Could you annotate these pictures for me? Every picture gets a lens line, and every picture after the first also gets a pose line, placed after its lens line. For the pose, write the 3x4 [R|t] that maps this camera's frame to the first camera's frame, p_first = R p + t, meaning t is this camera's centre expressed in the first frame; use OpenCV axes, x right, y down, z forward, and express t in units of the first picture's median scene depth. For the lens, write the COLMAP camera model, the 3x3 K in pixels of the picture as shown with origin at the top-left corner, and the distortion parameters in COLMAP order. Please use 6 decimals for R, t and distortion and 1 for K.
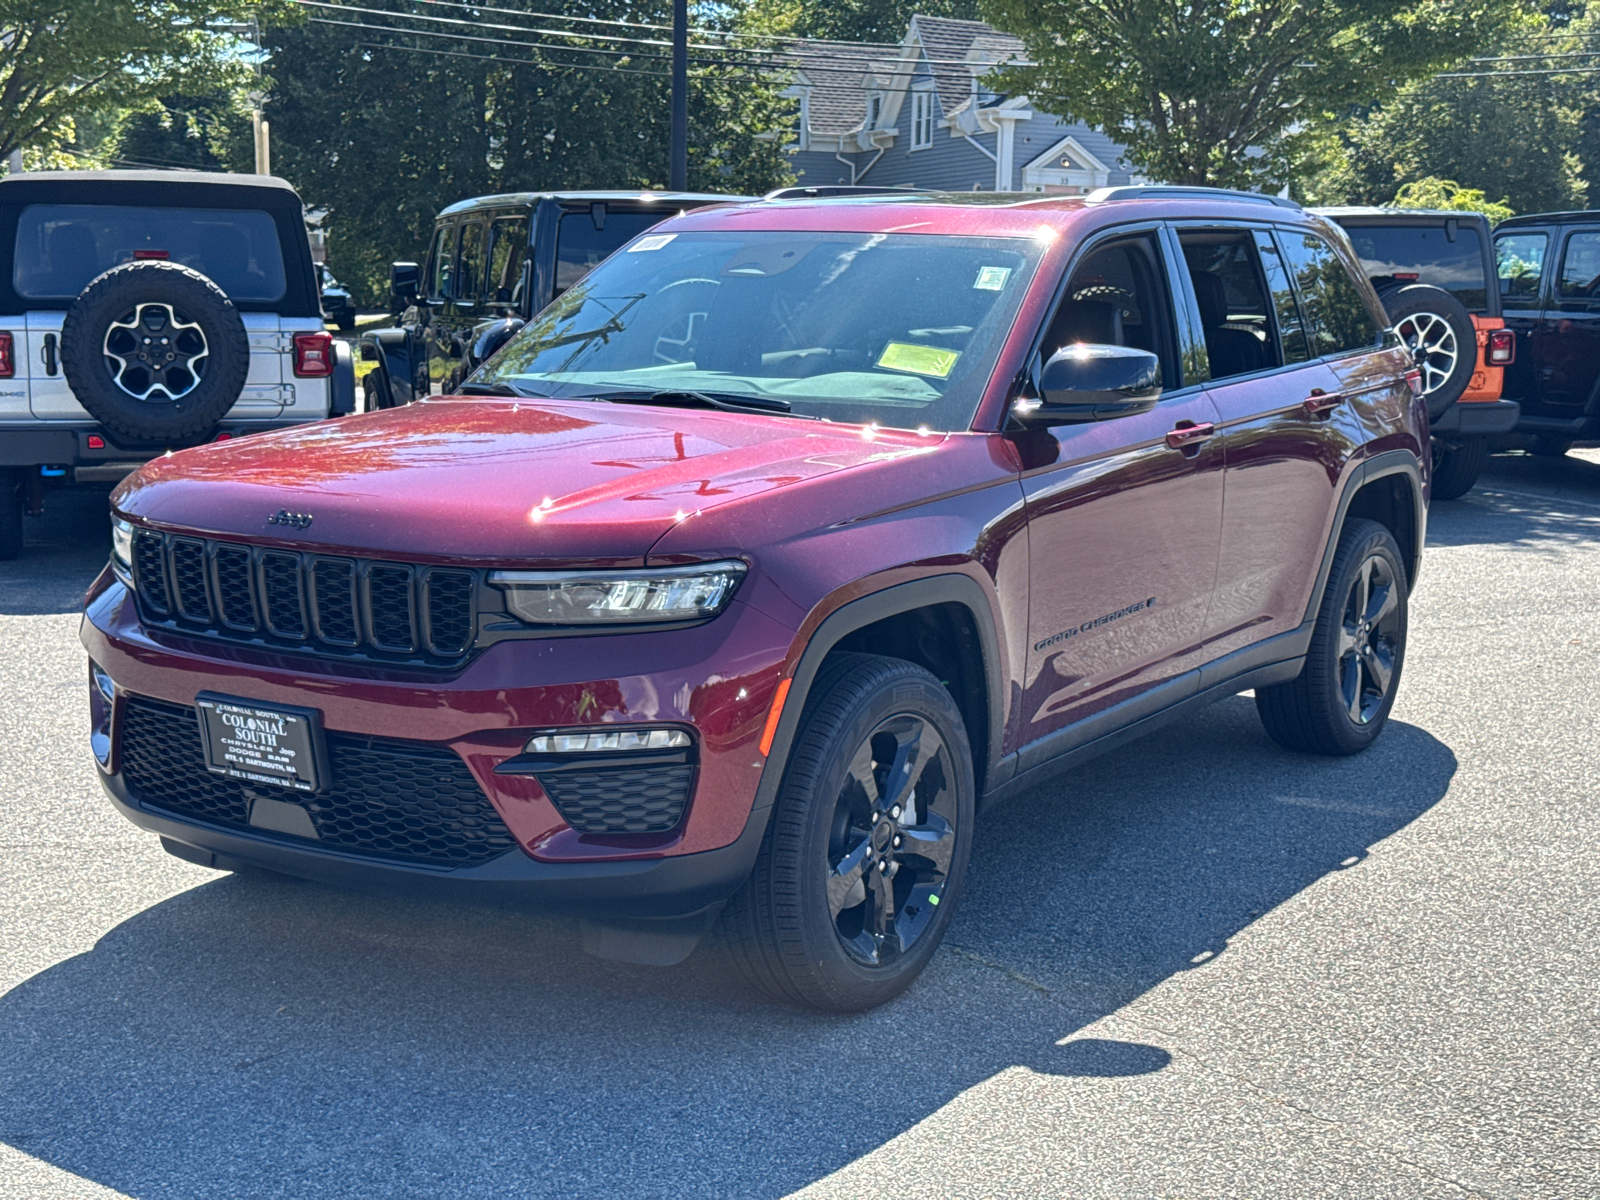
lens RADIAL K [[2373.0, 0, 799.4], [0, 2373.0, 595.8], [0, 0, 1]] dist [0.125603, 0.000000]
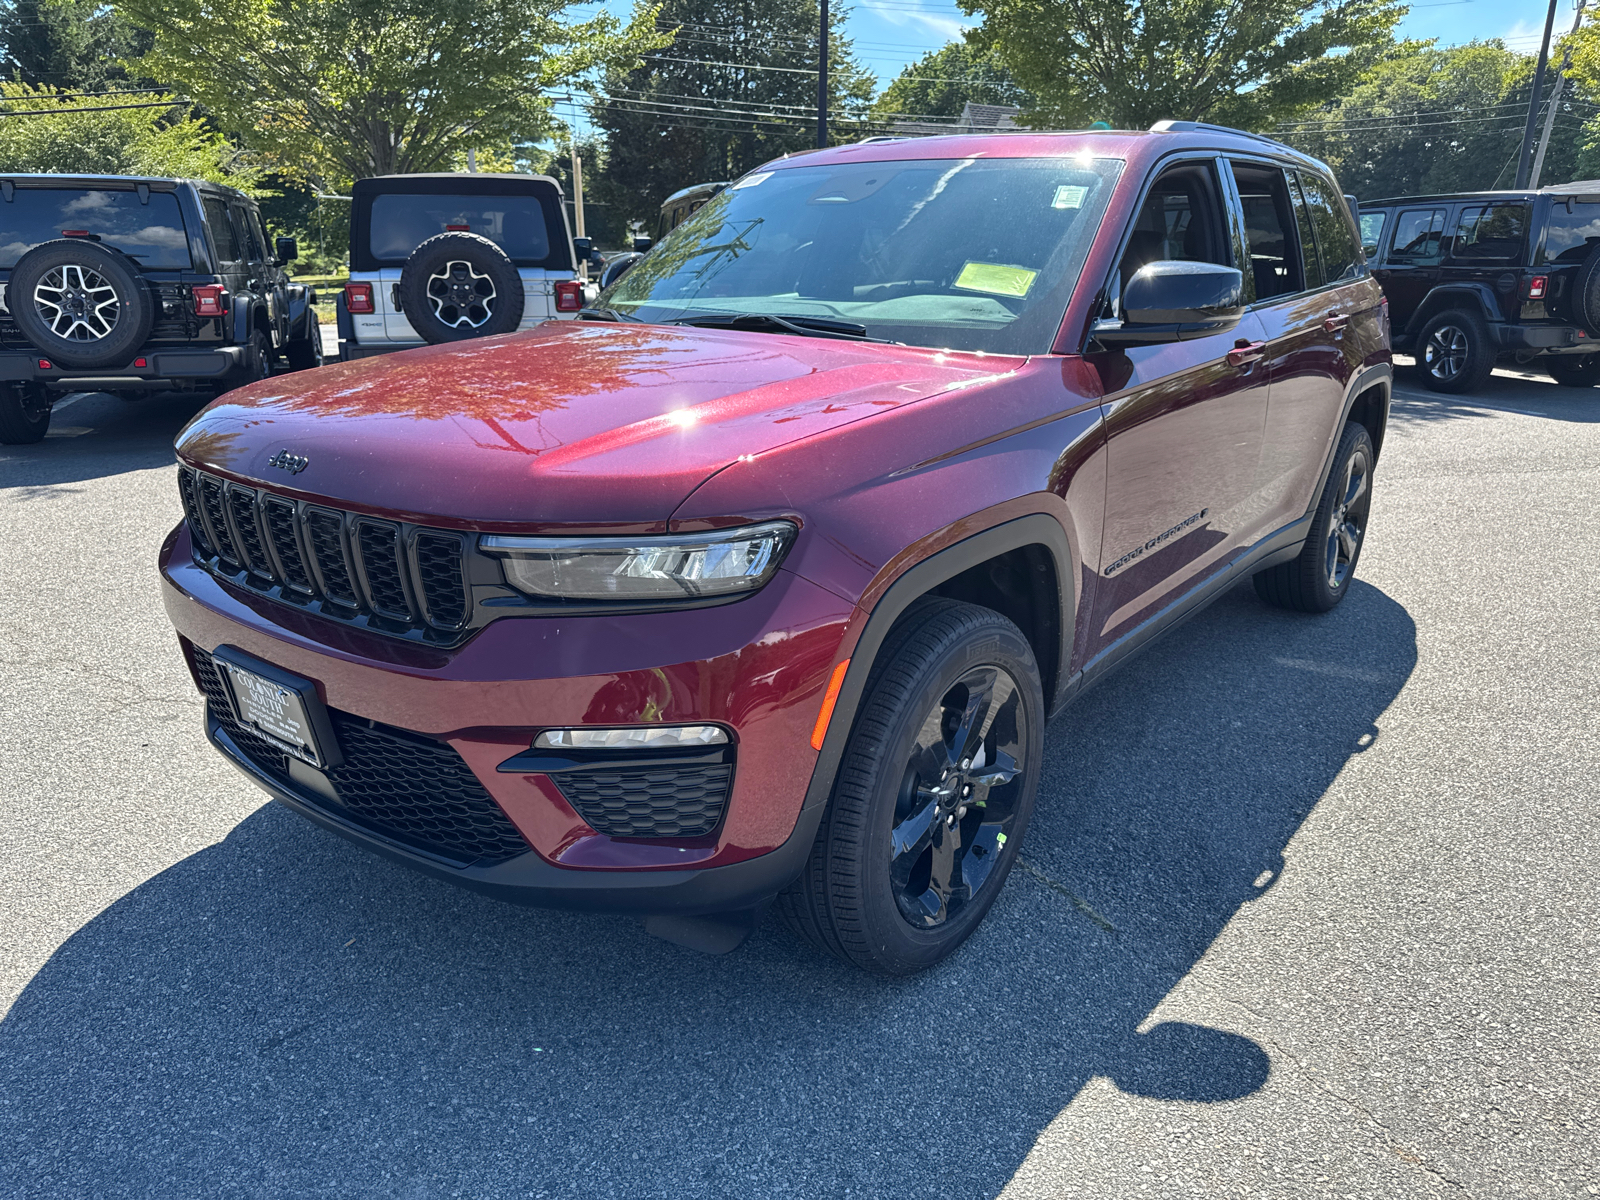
lens RADIAL K [[1171.1, 0, 799.5], [0, 1171.1, 607.7], [0, 0, 1]] dist [0.014021, -0.011962]
pose [[0.996442, 0.014739, -0.082986, 0.005408], [-0.001880, 0.988234, 0.152941, -0.021193], [0.084264, -0.152241, 0.984745, 0.267105]]
